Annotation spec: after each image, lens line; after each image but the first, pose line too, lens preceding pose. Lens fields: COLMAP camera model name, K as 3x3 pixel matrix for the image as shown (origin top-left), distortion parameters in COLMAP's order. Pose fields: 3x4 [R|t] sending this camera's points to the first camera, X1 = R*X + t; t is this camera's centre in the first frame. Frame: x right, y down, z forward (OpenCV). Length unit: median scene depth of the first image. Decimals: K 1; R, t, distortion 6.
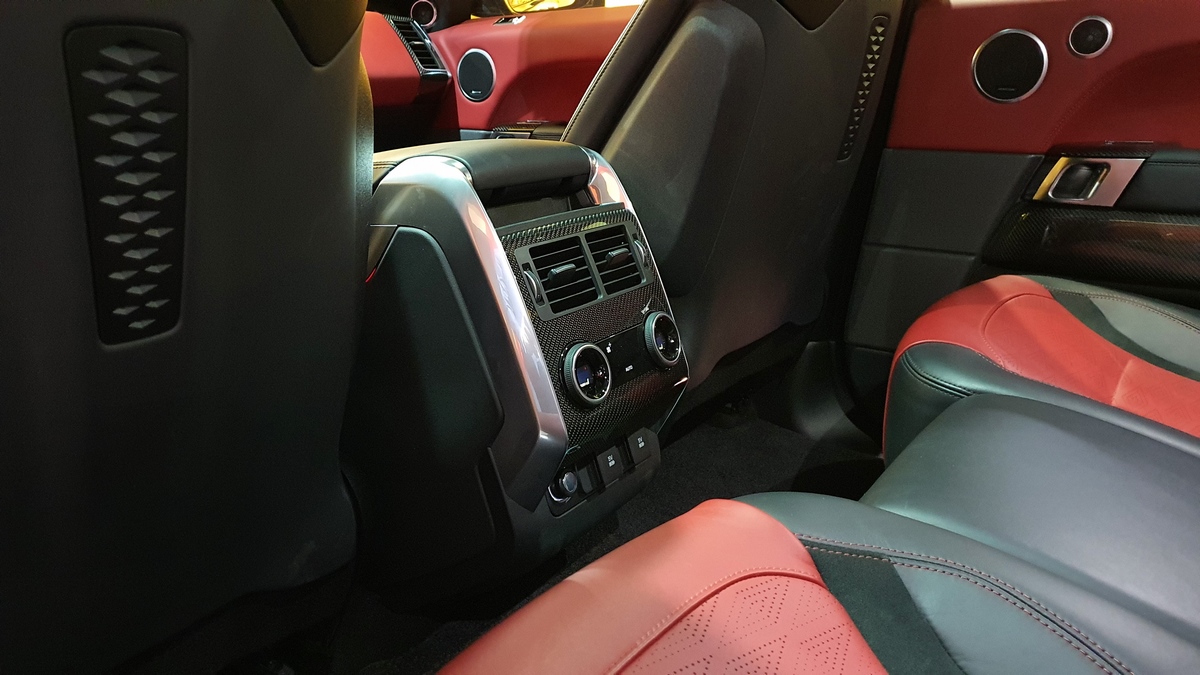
lens RADIAL K [[945.0, 0, 583.1], [0, 945.0, 341.1], [0, 0, 1]] dist [0.145014, -0.321620]
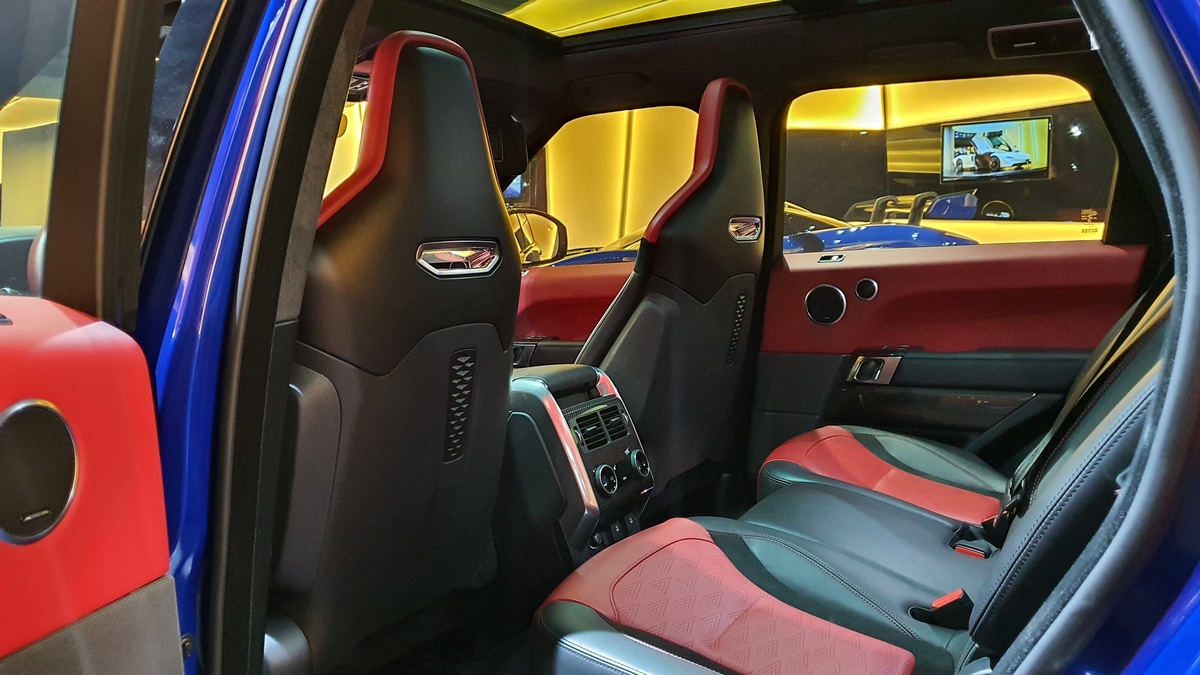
lens RADIAL K [[945.0, 0, 583.1], [0, 945.0, 341.1], [0, 0, 1]] dist [0.145014, -0.321620]
pose [[0.997451, -0.034750, 0.062325, -0.140576], [0.045373, 0.982969, -0.178084, 0.089197], [-0.055075, 0.180458, 0.982040, -0.918136]]
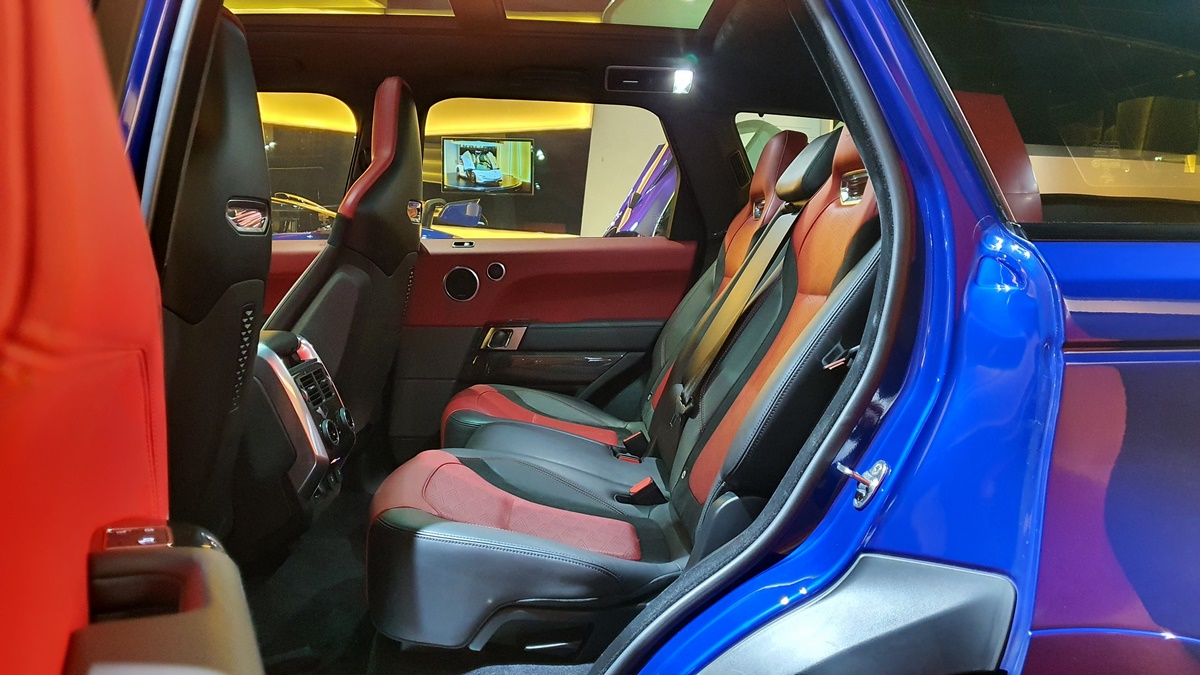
lens RADIAL K [[945.0, 0, 583.1], [0, 945.0, 341.1], [0, 0, 1]] dist [0.145014, -0.321620]
pose [[0.827011, -0.049096, 0.560038, -0.651198], [0.145489, 0.980934, -0.128849, 0.173019], [-0.543034, 0.188039, 0.818386, -1.043673]]
